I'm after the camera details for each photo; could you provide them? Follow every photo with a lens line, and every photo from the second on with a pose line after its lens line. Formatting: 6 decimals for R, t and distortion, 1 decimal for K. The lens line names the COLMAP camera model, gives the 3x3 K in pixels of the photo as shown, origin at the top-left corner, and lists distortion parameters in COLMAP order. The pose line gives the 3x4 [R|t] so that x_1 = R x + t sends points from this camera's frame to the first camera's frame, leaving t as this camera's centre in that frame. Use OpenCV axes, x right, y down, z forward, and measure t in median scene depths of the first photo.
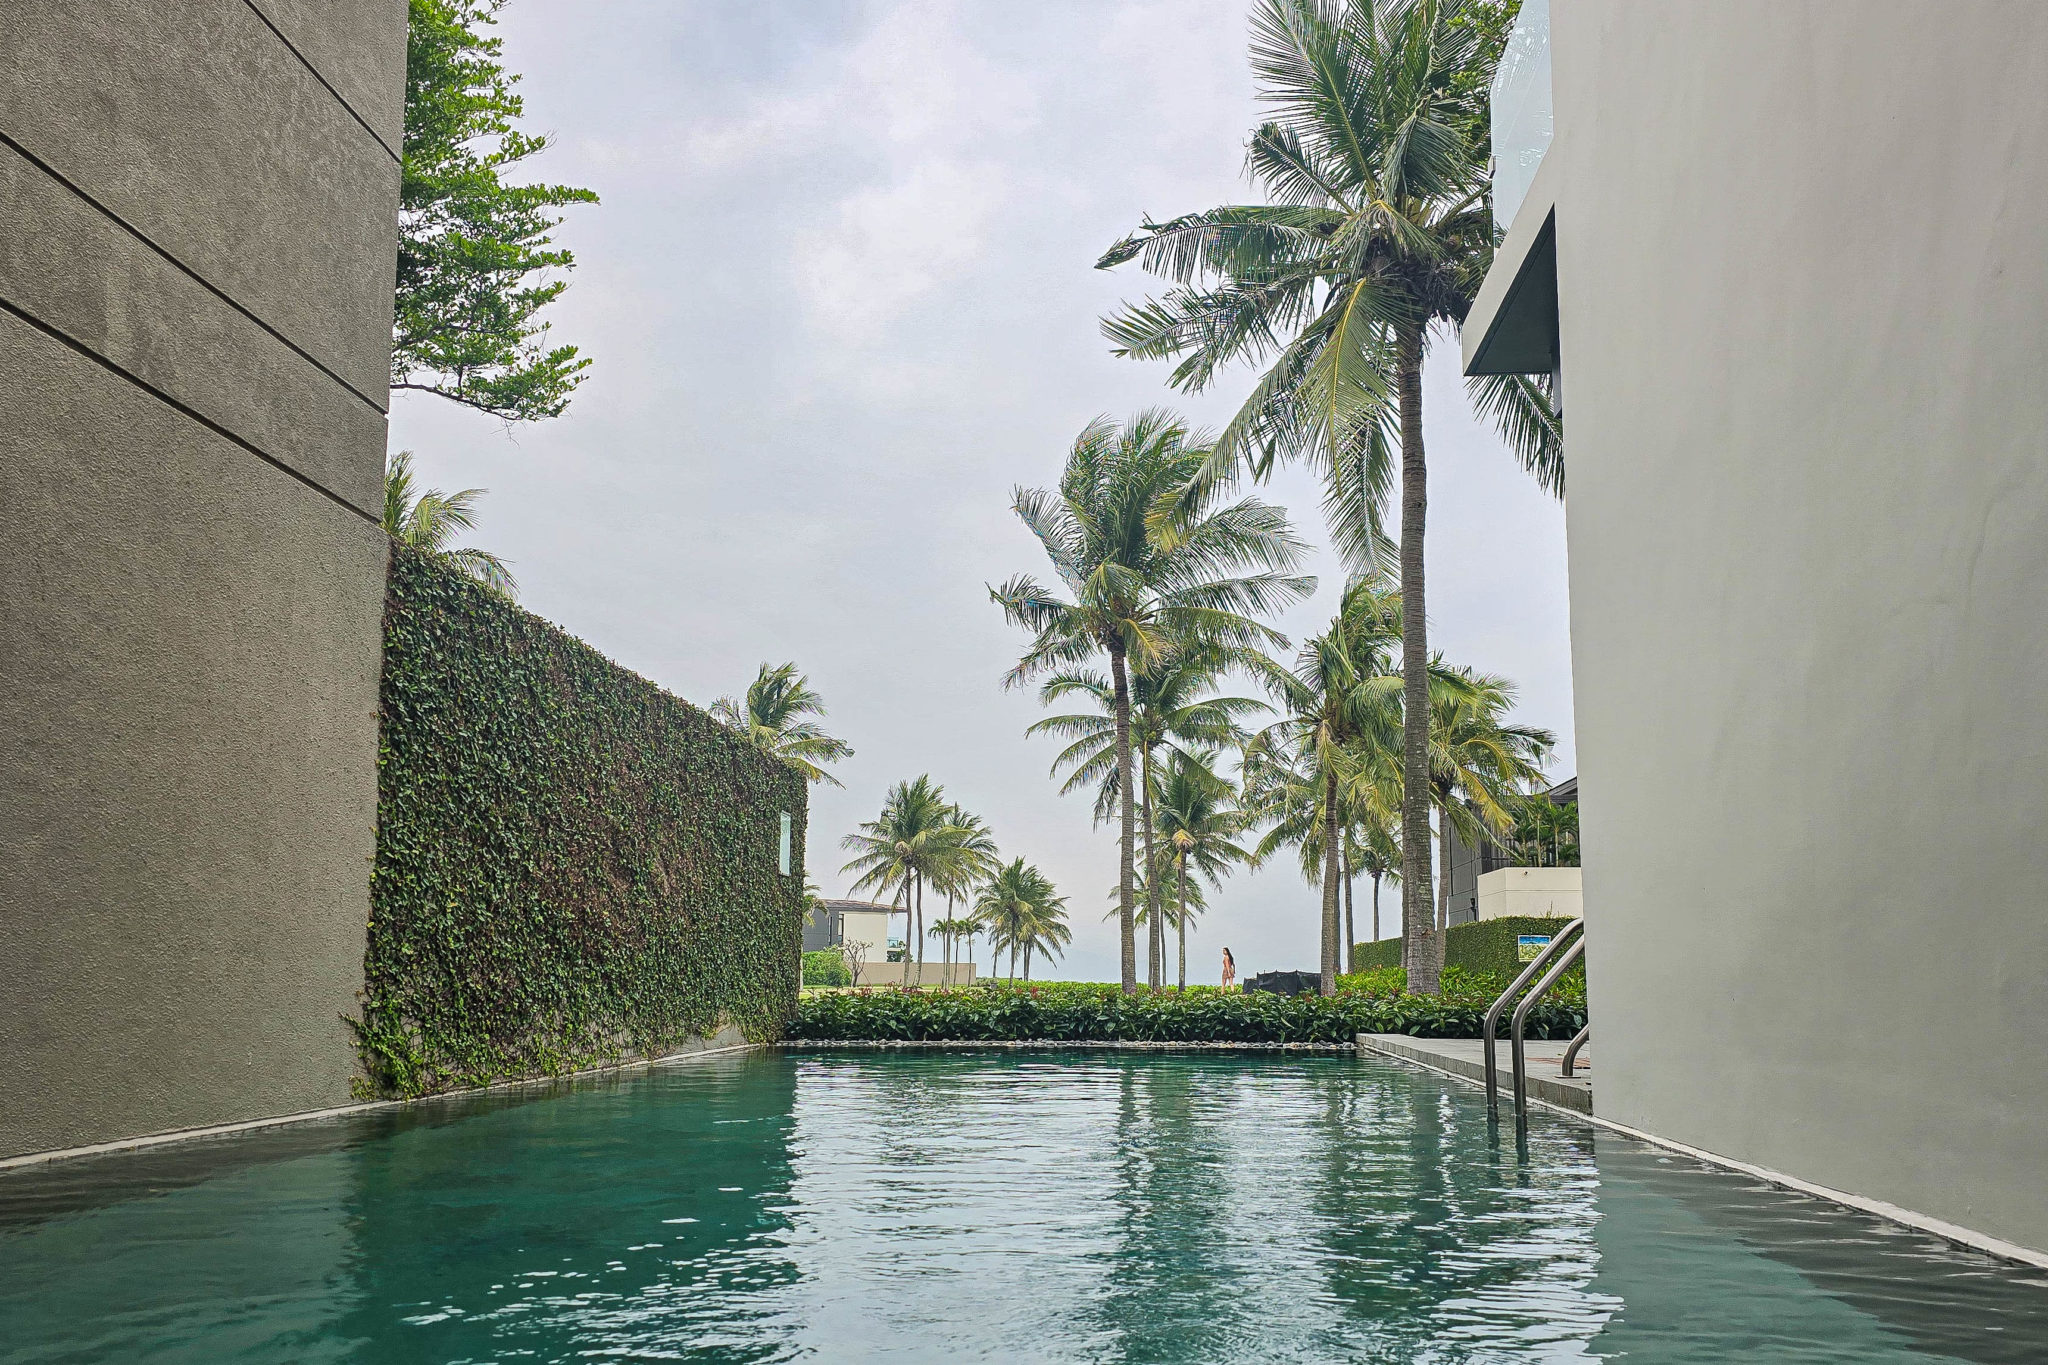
lens RADIAL K [[1609.3, 0, 1024.0], [0, 1609.3, 682.5], [0, 0, 1]] dist [0.107529, -0.000169]
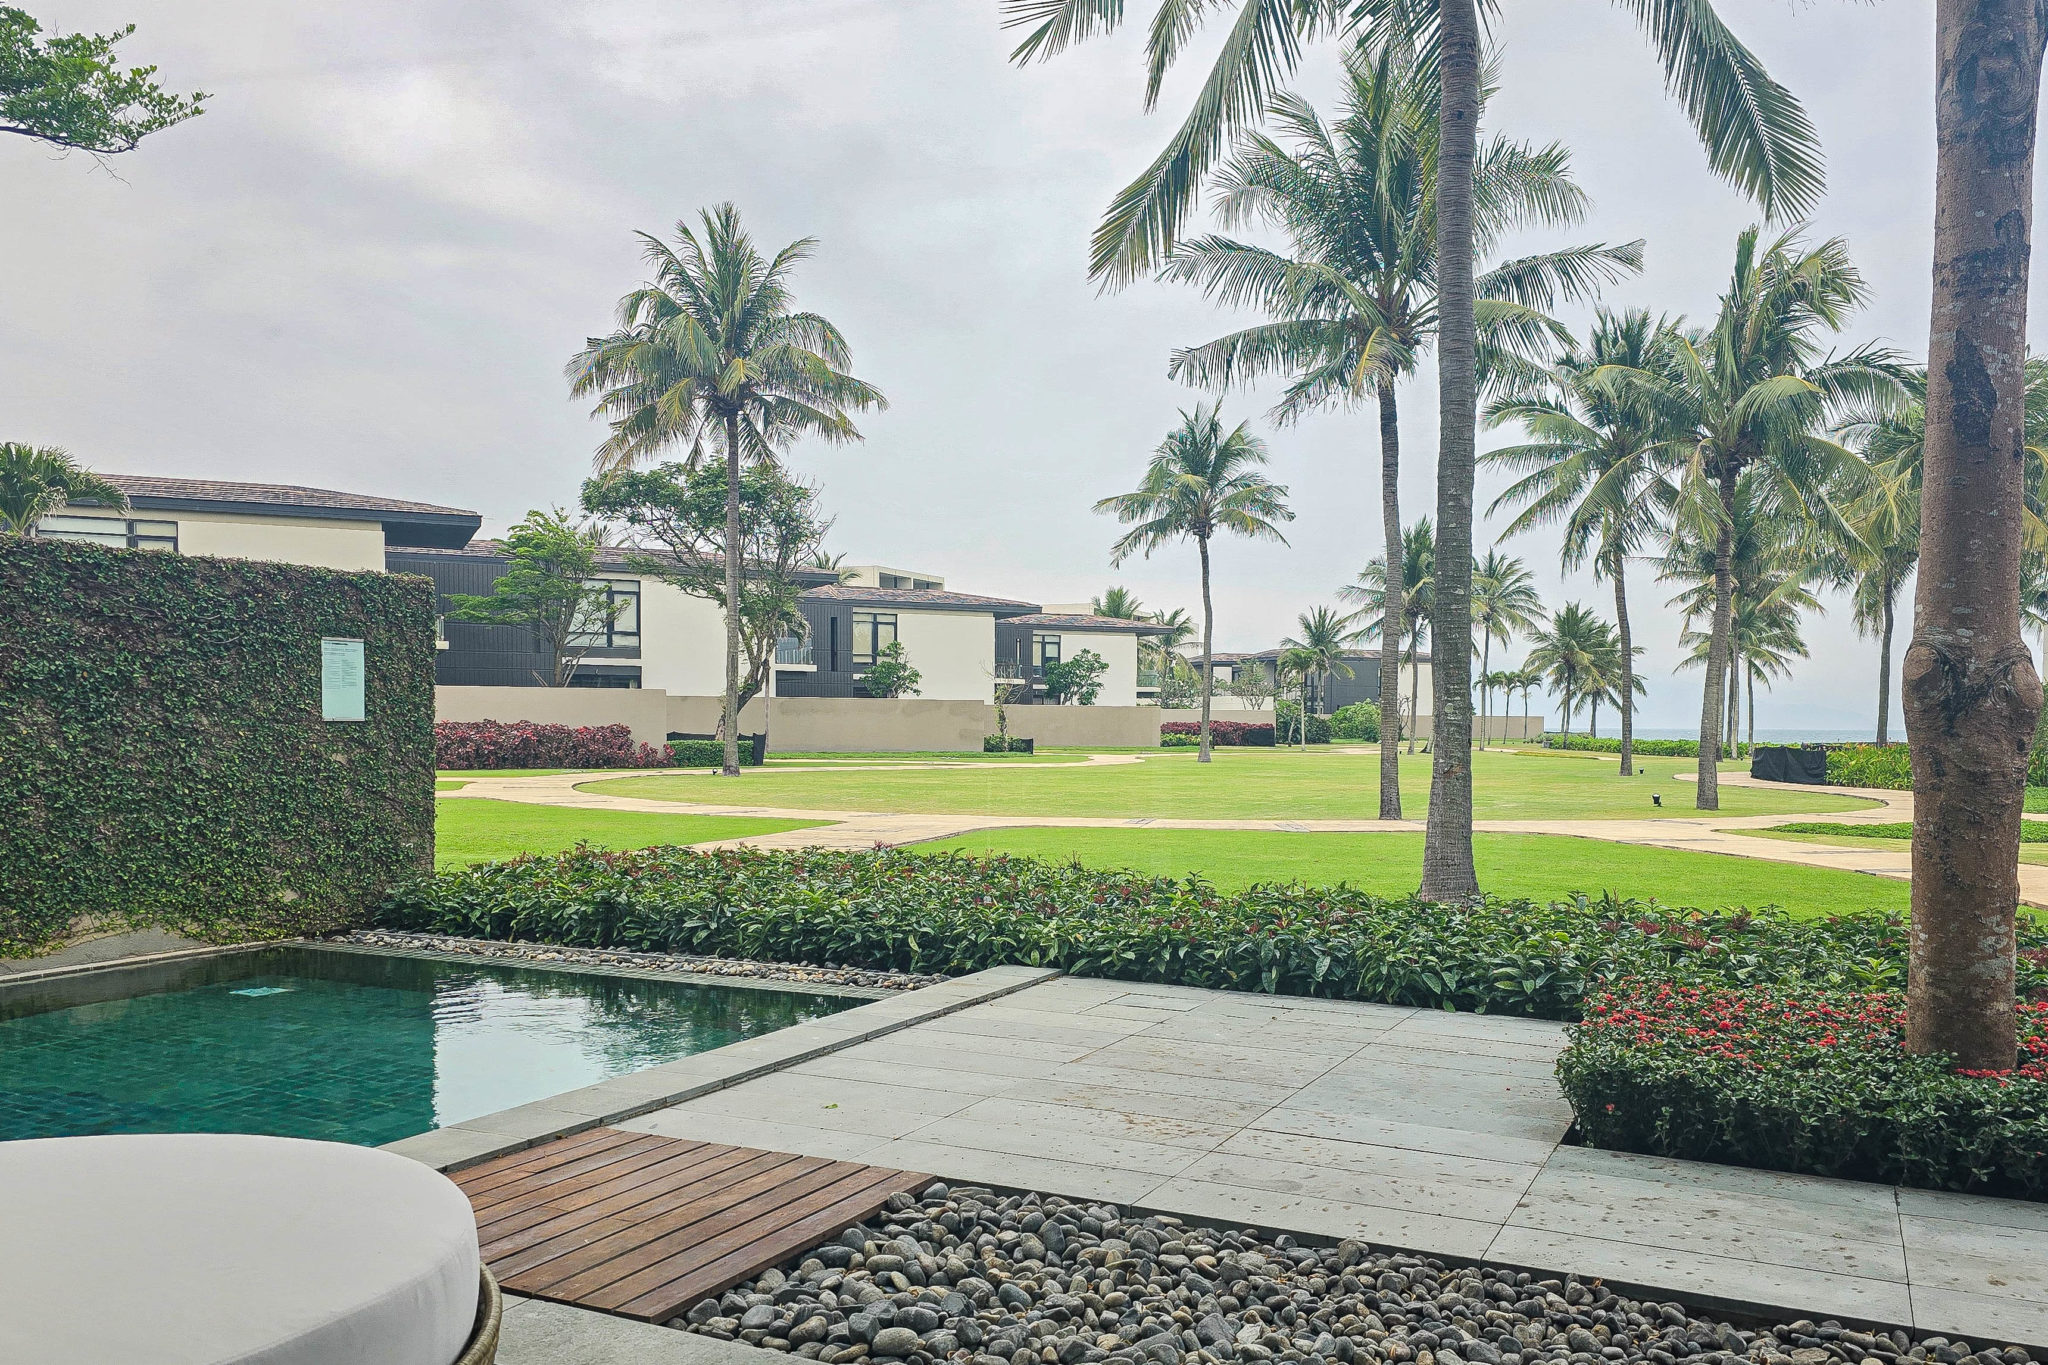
lens RADIAL K [[1609.3, 0, 1024.0], [0, 1609.3, 682.5], [0, 0, 1]] dist [0.107529, -0.000169]
pose [[0.927693, -0.010091, -0.373207, 0.100716], [0.068364, 0.987324, 0.143240, 0.002922], [0.367031, -0.158397, 0.916624, 0.098682]]
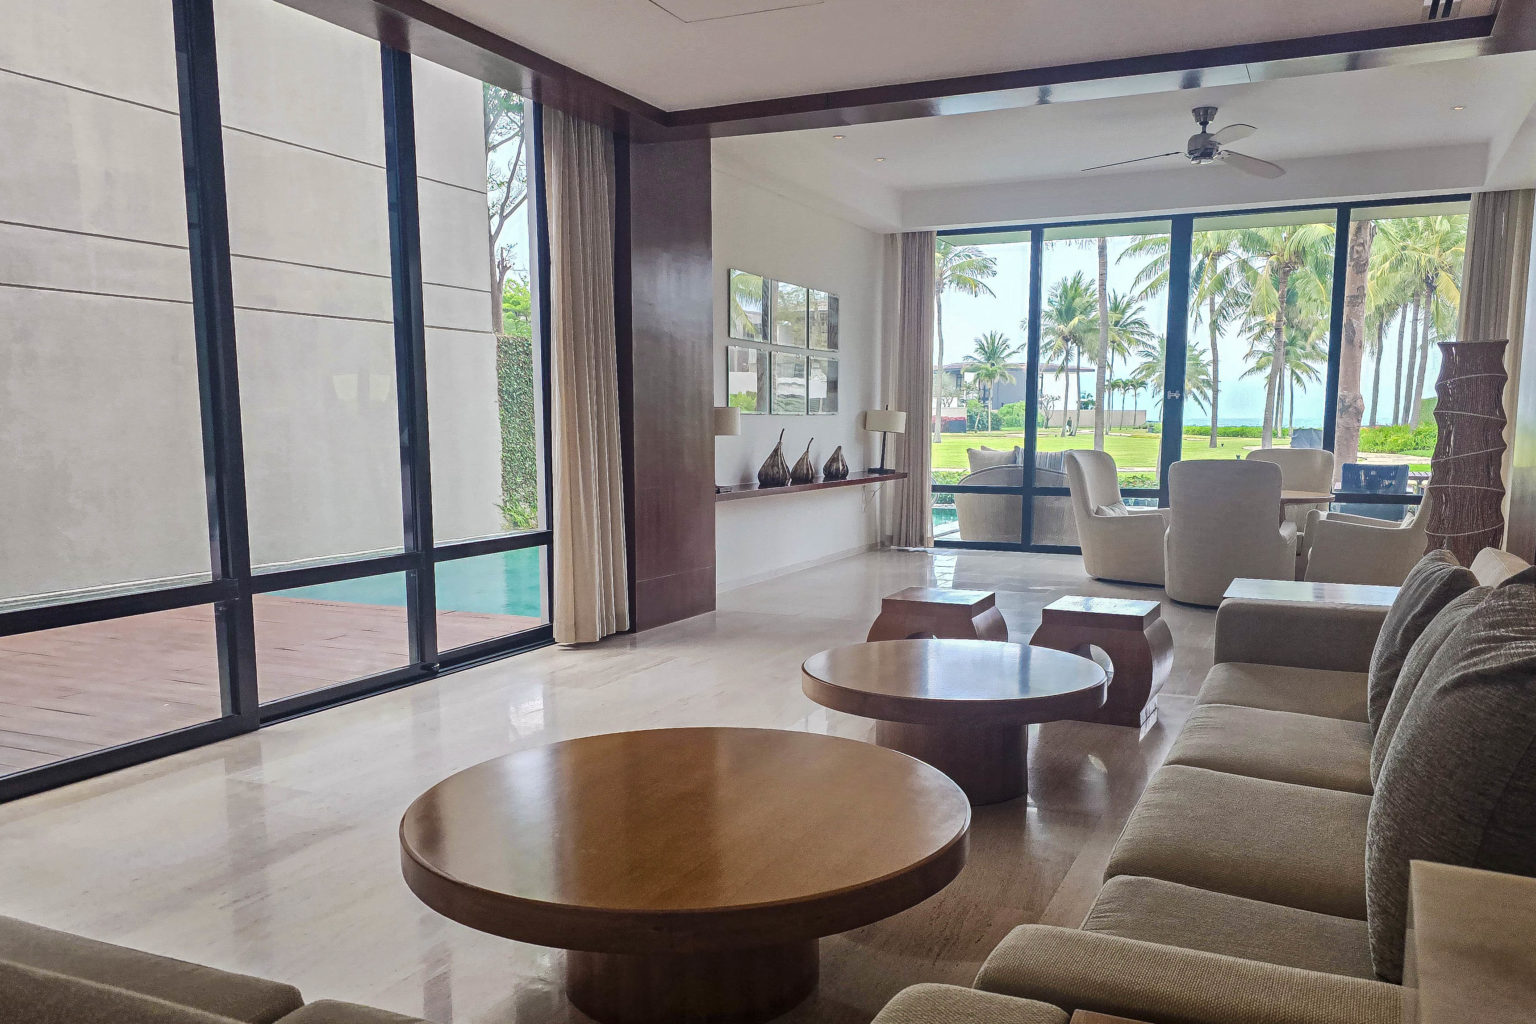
lens RADIAL K [[1265.0, 0, 768.0], [0, 1265.0, 512.0], [0, 0, 1]] dist [0.082344, 0.000799]
pose [[0.938604, 0.021227, -0.344343, 0.093060], [0.067154, 0.967773, 0.242704, -0.034066], [0.338398, -0.250927, 0.906930, -0.103161]]
